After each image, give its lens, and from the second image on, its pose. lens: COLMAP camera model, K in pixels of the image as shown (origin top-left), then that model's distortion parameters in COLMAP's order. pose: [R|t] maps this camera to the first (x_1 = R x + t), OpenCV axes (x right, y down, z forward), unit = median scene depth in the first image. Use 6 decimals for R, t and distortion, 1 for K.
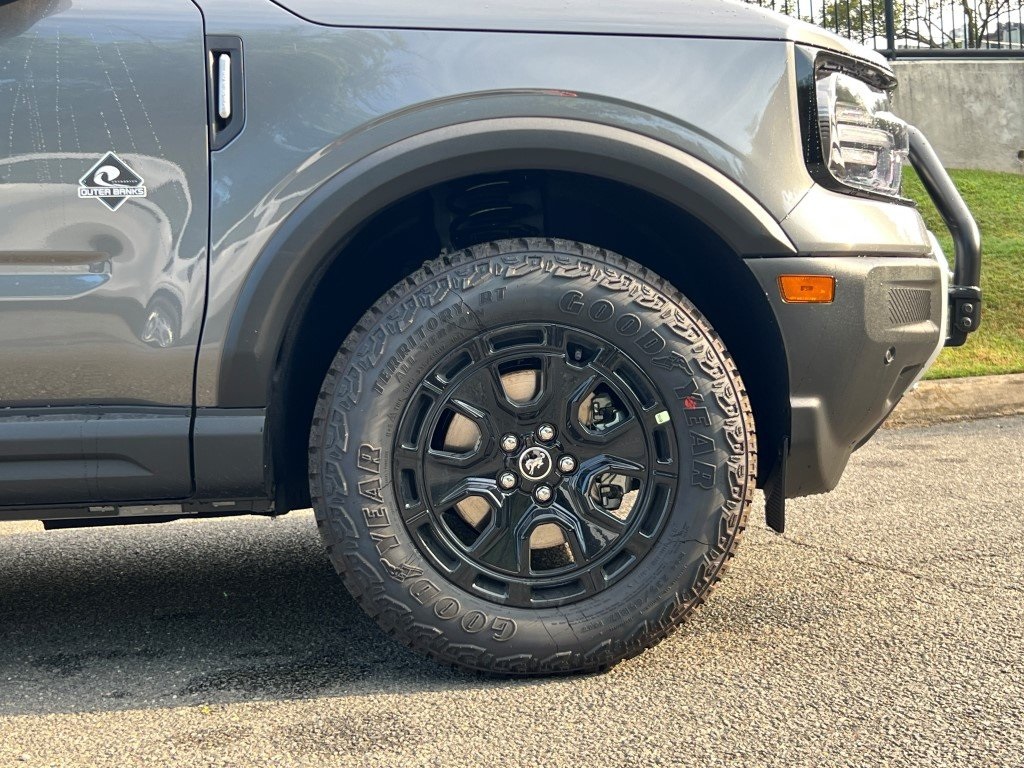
lens RADIAL K [[1422.0, 0, 507.0], [0, 1422.0, 390.9], [0, 0, 1]] dist [0.115207, 0.000000]
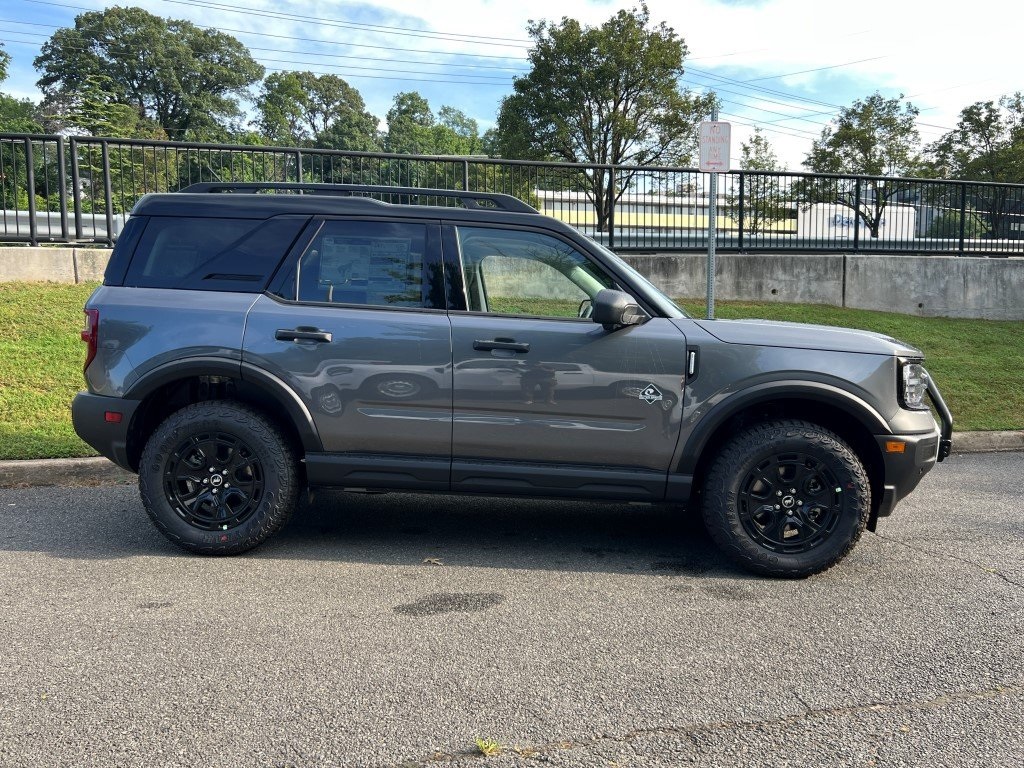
lens RADIAL K [[820.2, 0, 507.6], [0, 820.2, 397.7], [0, 0, 1]] dist [0.042488, -0.008614]
pose [[0.993439, 0.075725, -0.085705, -0.401210], [-0.074050, 0.996999, 0.022565, -0.146637], [0.087156, -0.016070, 0.996065, -0.644210]]
